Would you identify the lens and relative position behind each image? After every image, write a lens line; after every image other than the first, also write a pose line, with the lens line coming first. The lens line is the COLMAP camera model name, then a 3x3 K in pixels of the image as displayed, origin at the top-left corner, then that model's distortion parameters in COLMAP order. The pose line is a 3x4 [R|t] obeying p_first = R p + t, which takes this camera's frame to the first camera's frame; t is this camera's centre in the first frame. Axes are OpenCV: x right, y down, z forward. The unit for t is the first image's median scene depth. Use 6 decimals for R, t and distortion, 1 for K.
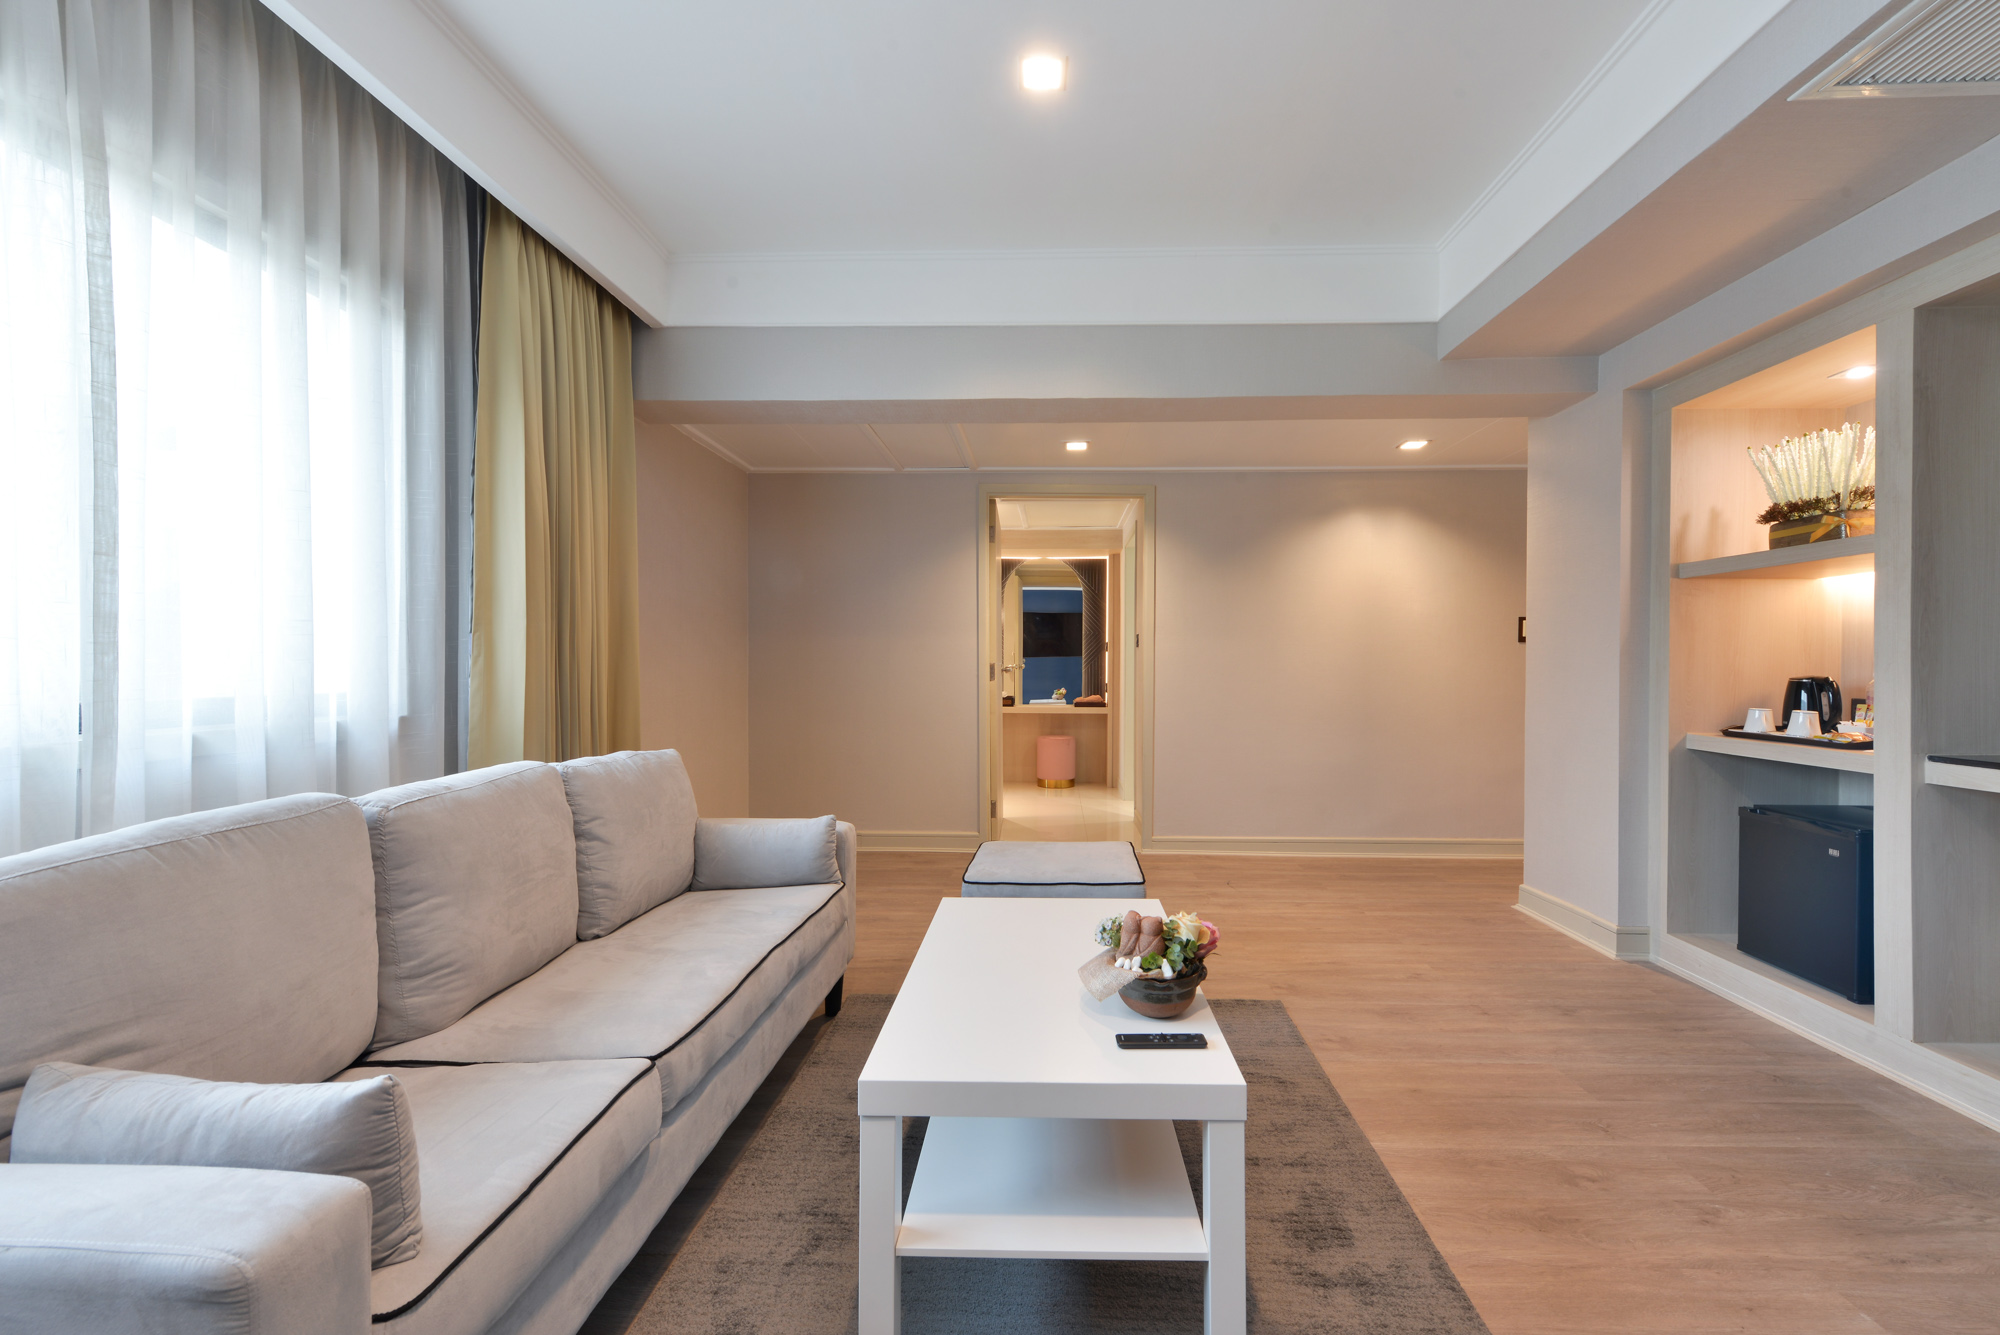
lens RADIAL K [[815.5, 0, 982.0], [0, 815.5, 667.7], [0, 0, 1]] dist [0.005197, -0.001897]
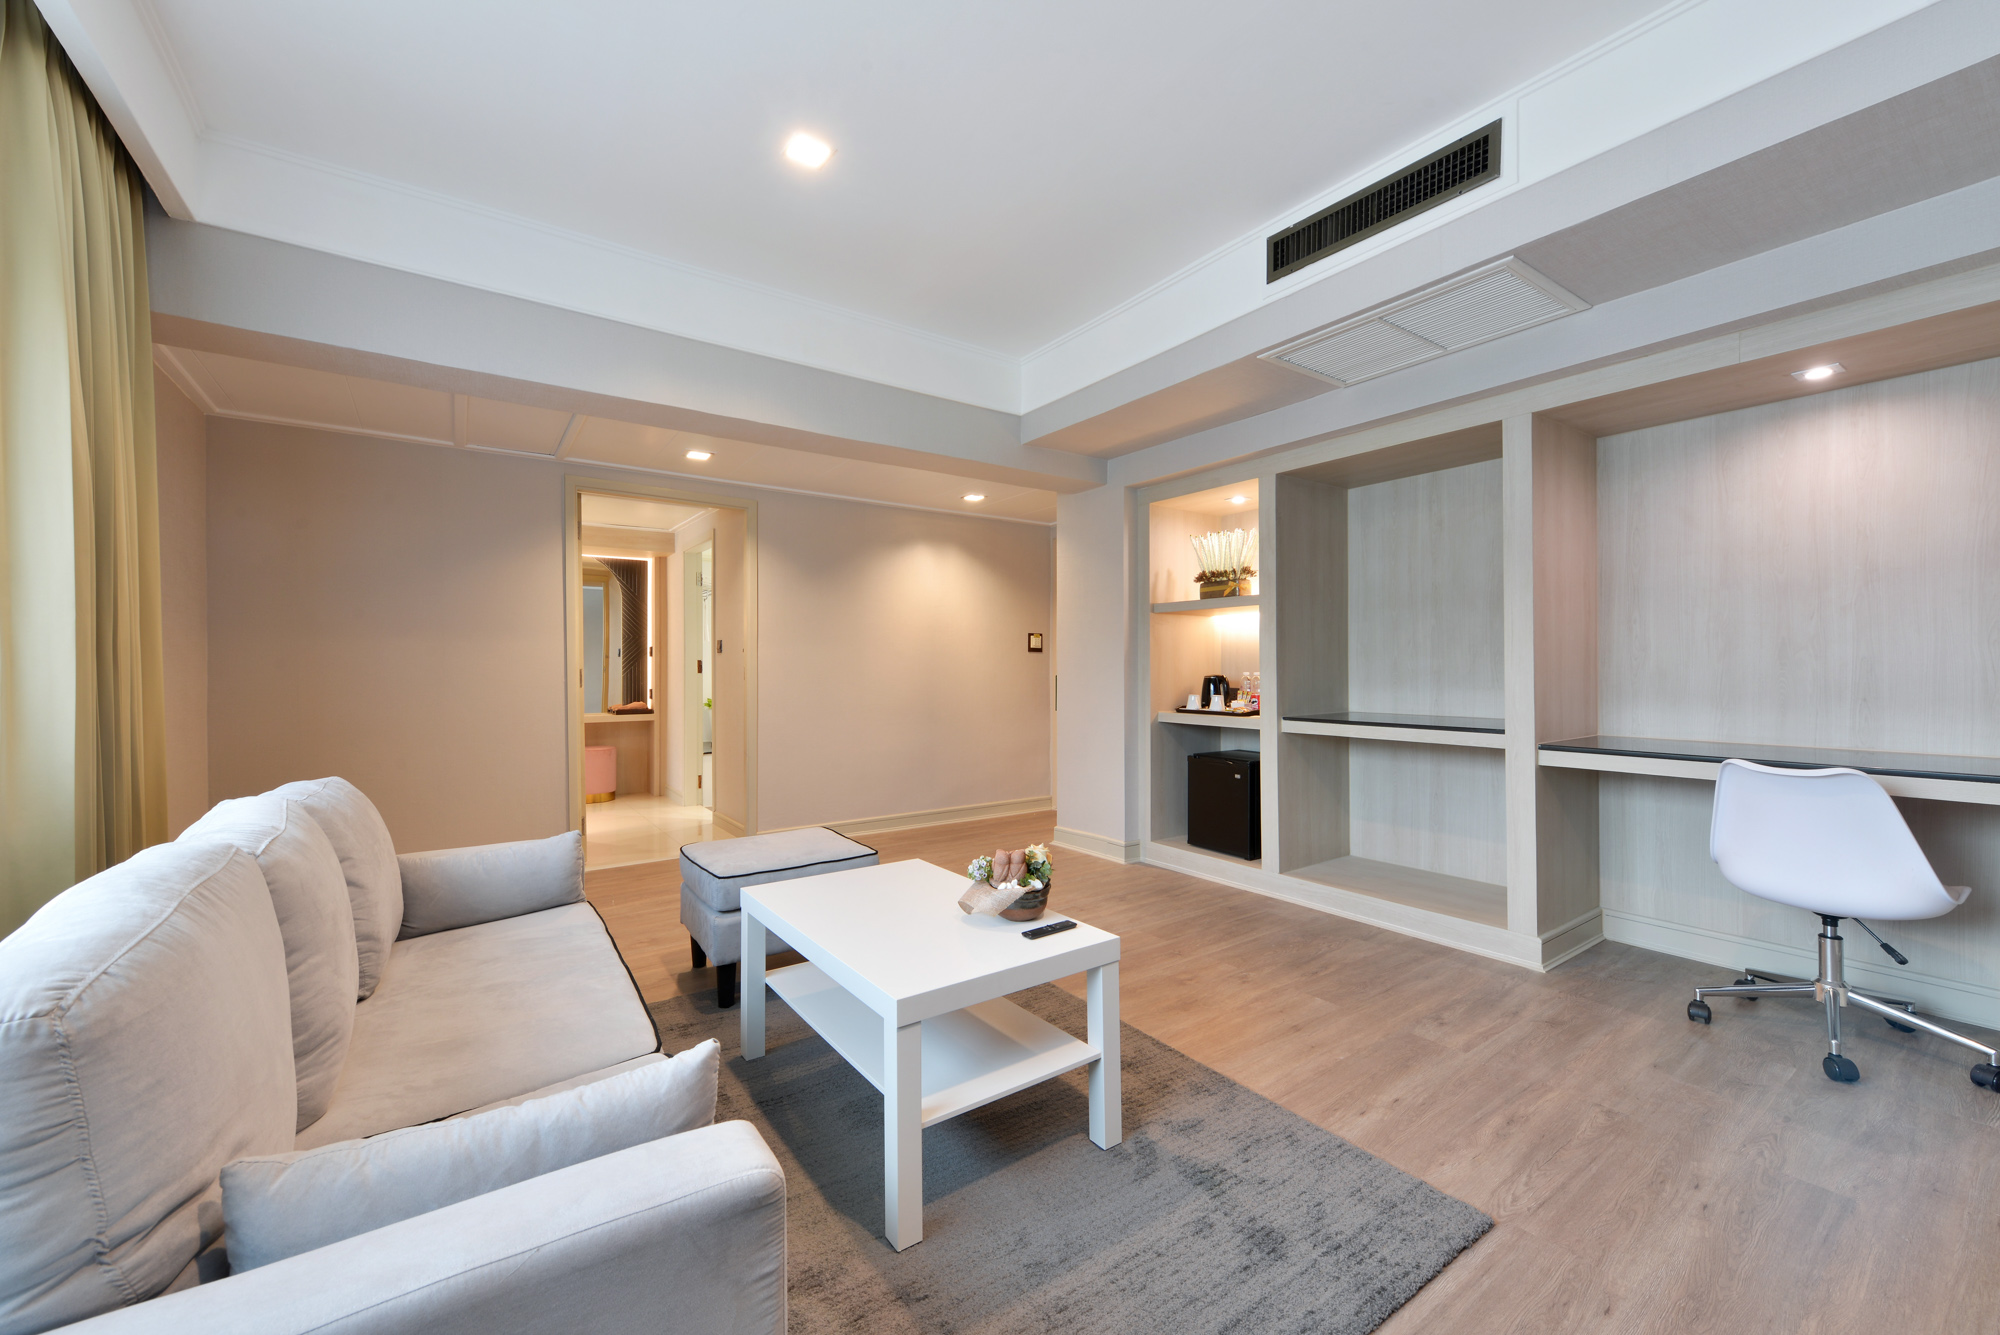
lens RADIAL K [[815.5, 0, 983.8], [0, 815.5, 665.3], [0, 0, 1]] dist [0.005197, -0.001897]
pose [[0.794278, -0.001462, 0.607552, -0.389728], [0.006701, 0.999957, -0.006355, -0.001724], [-0.607517, 0.009119, 0.794254, -0.042971]]
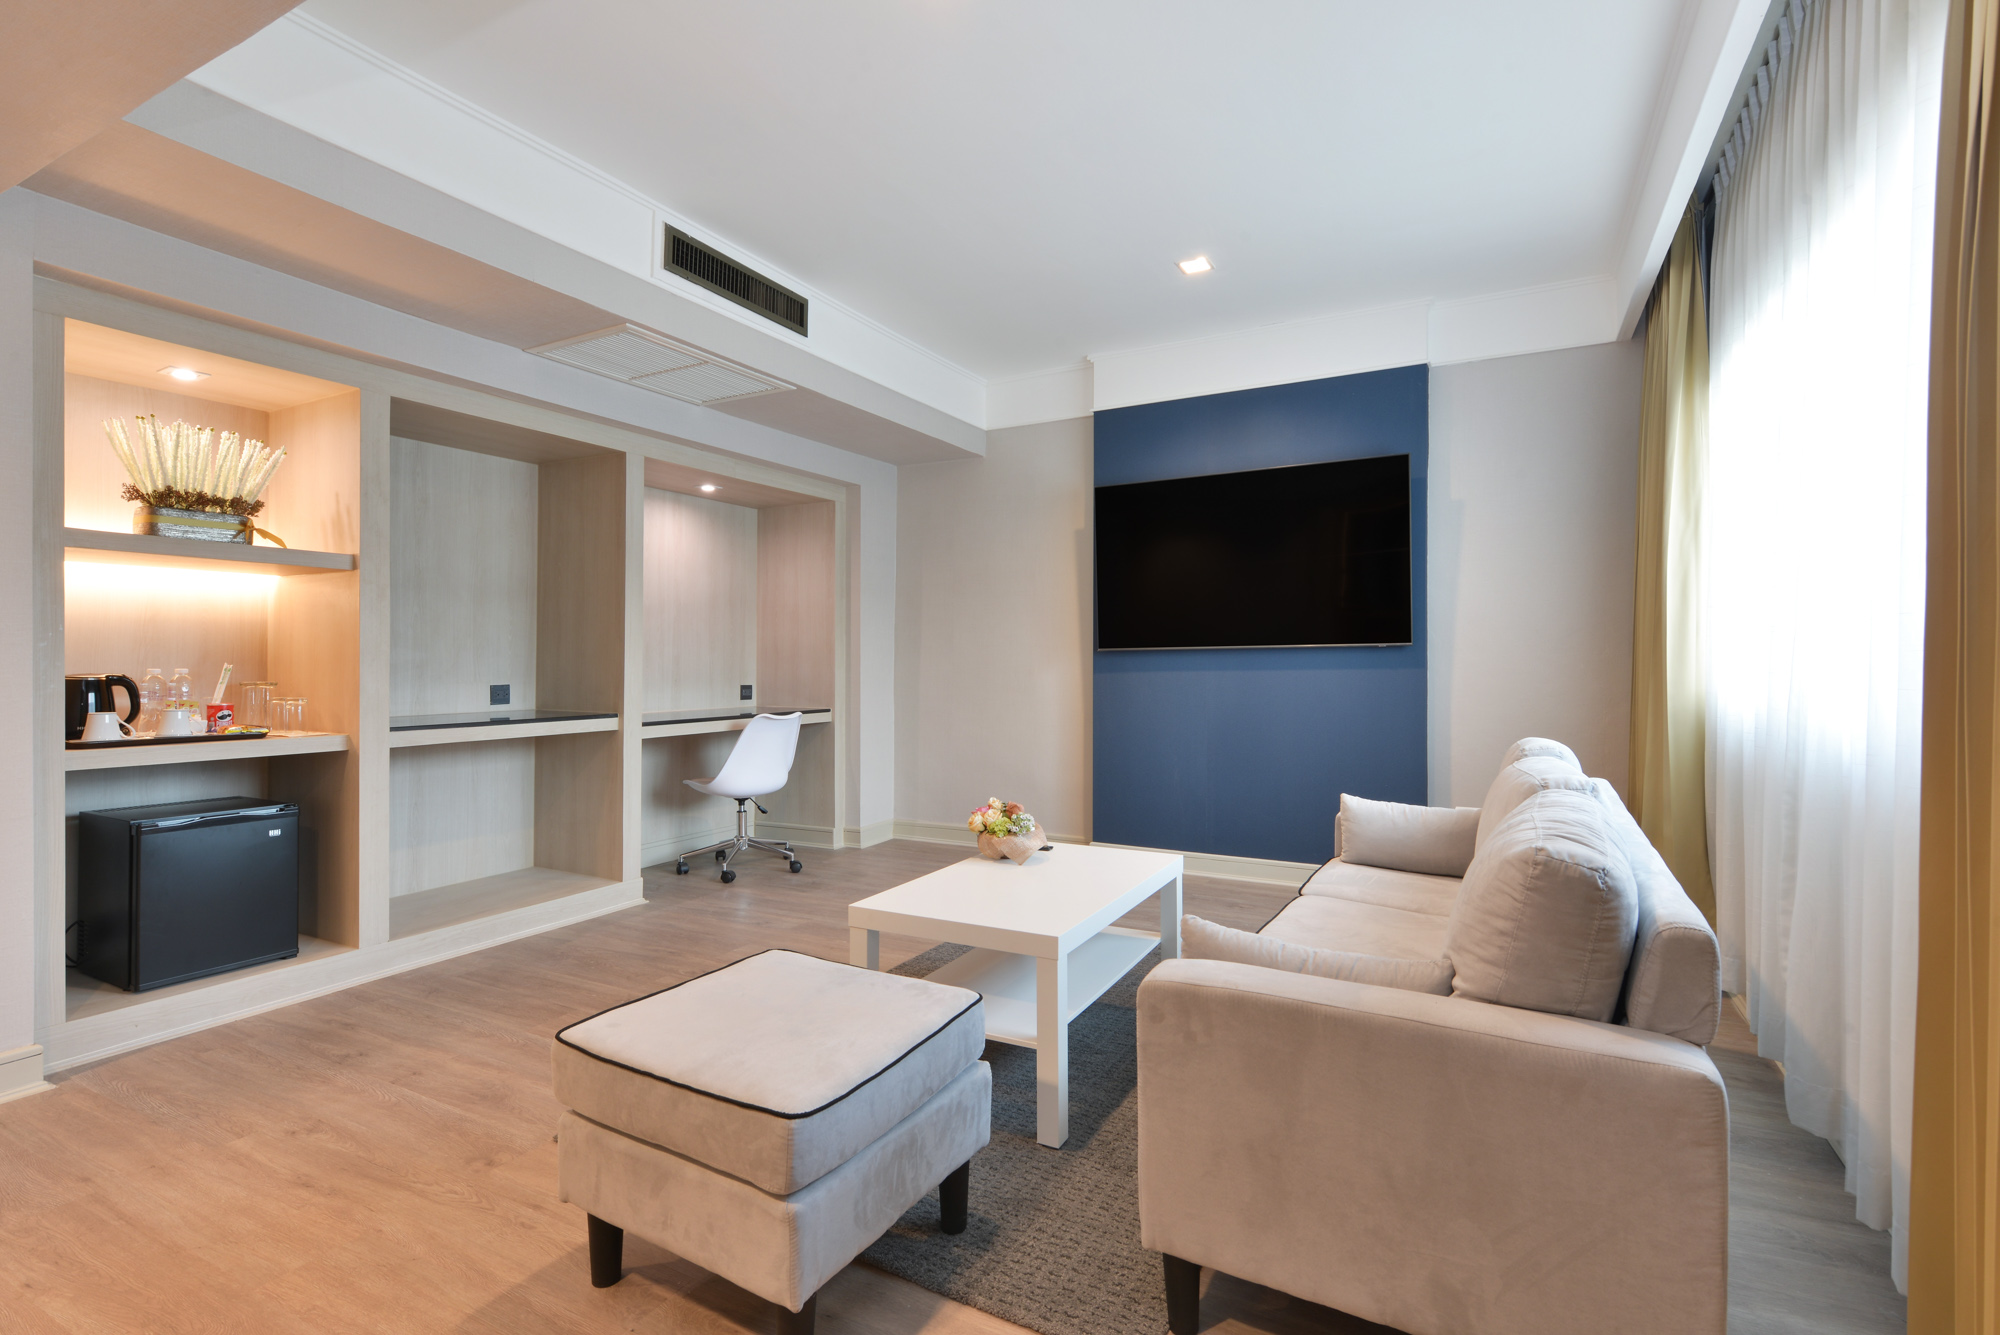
lens RADIAL K [[1022.8, 0, 1008.0], [0, 1022.8, 675.8], [0, 0, 1]] dist [0.001087, -0.000029]
pose [[-0.931160, -0.005633, 0.364566, -0.332596], [0.001441, 0.999816, 0.019130, -0.008264], [-0.364607, 0.018338, -0.930981, 1.716515]]
